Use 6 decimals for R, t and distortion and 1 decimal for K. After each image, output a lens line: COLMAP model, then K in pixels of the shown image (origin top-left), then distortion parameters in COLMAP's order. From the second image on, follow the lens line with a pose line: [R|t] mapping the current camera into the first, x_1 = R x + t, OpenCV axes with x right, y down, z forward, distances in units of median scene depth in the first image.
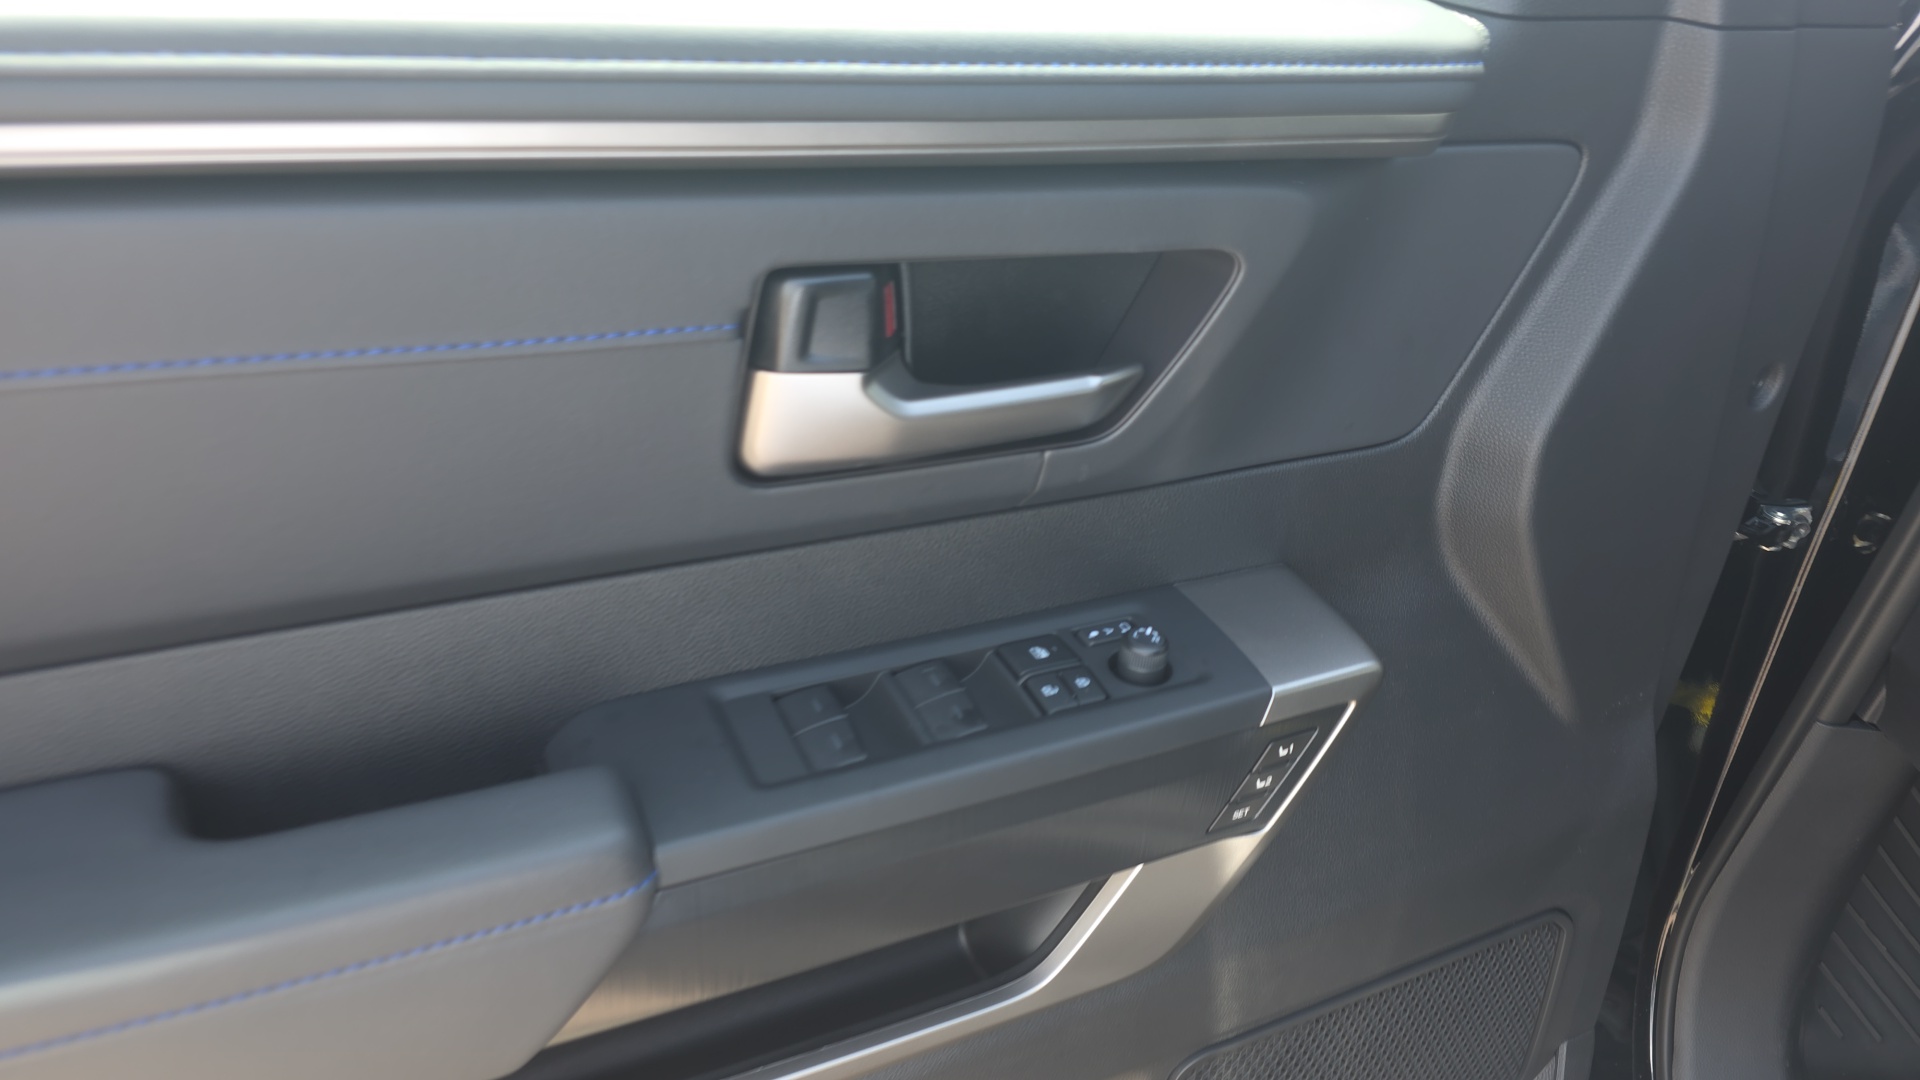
lens RADIAL K [[1322.7, 0, 1004.4], [0, 1322.7, 586.9], [0, 0, 1]] dist [0.042618, -0.041579]
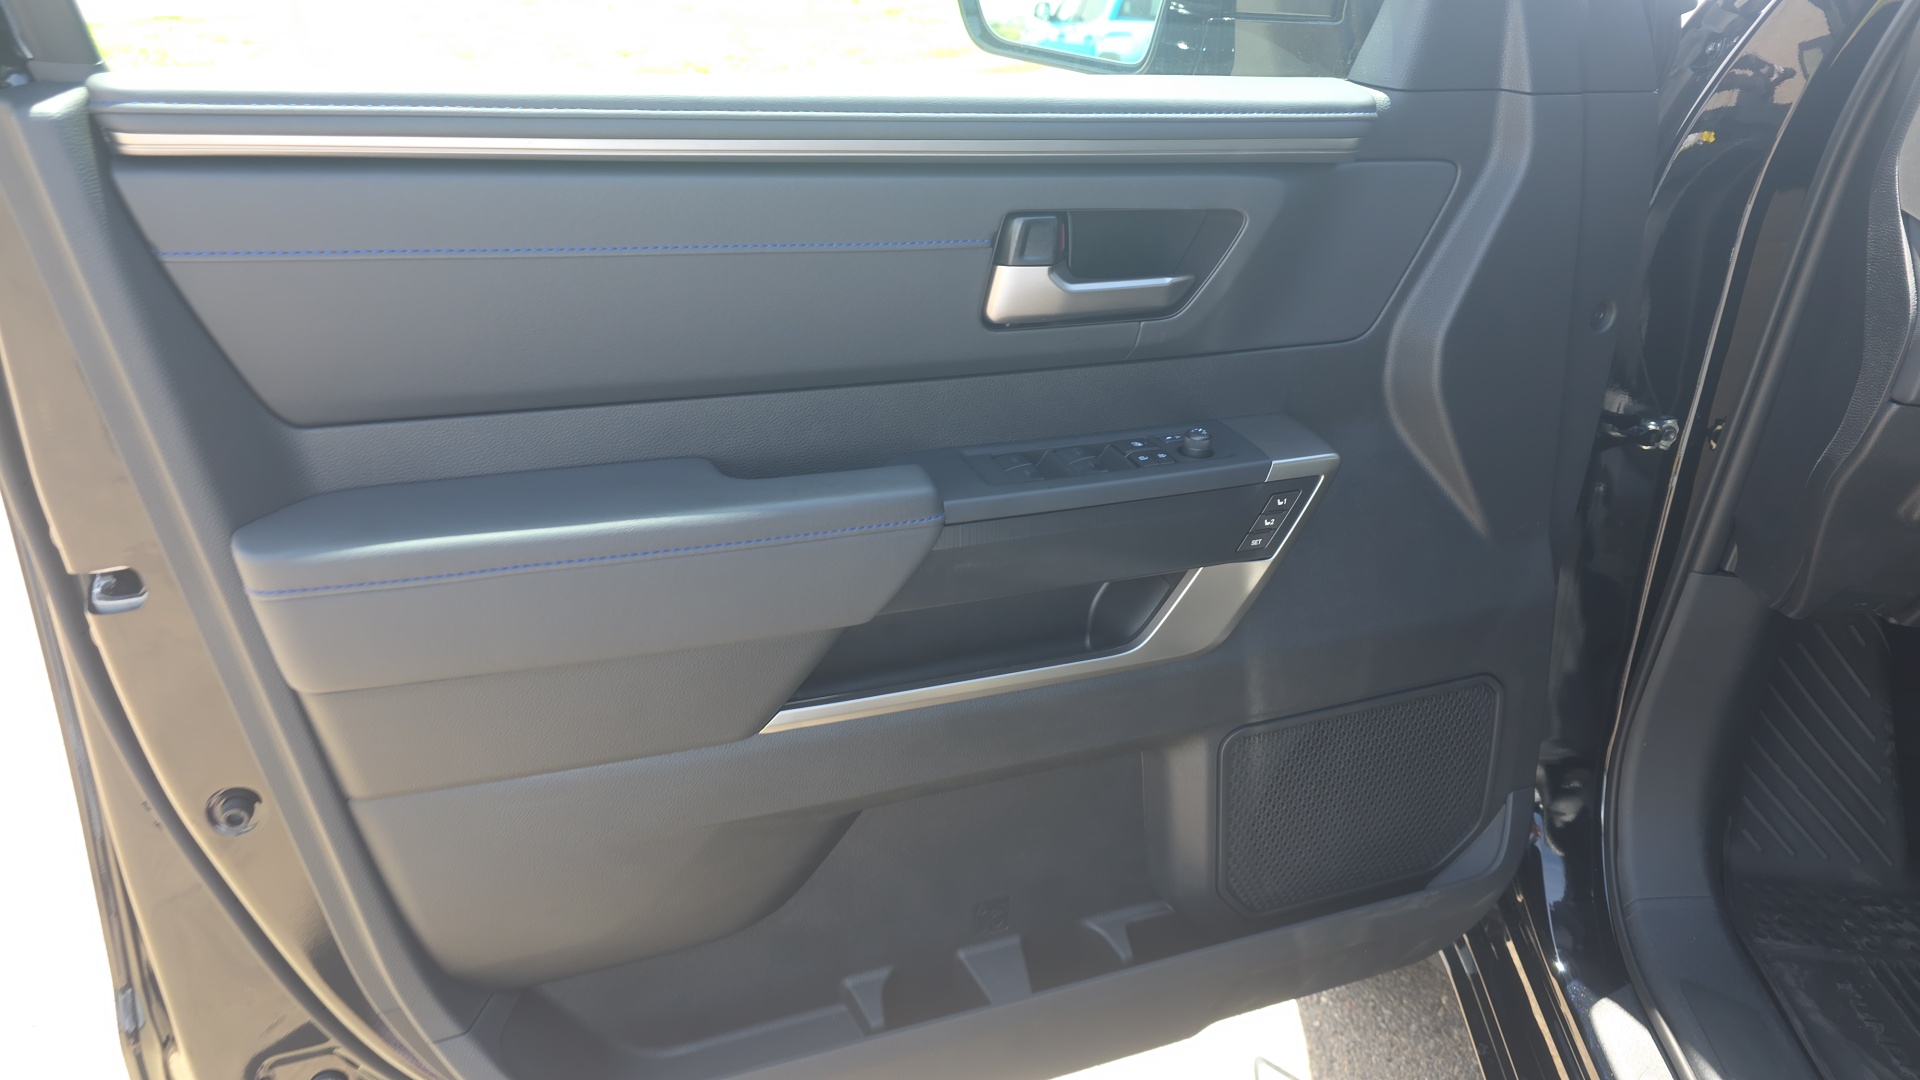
lens RADIAL K [[1322.7, 0, 967.1], [0, 1322.7, 523.3], [0, 0, 1]] dist [0.042618, -0.041579]
pose [[0.996067, 0.002369, -0.088567, -0.042516], [-0.012992, 0.992742, -0.119562, 0.366052], [0.087641, 0.120242, 0.988868, -0.739400]]
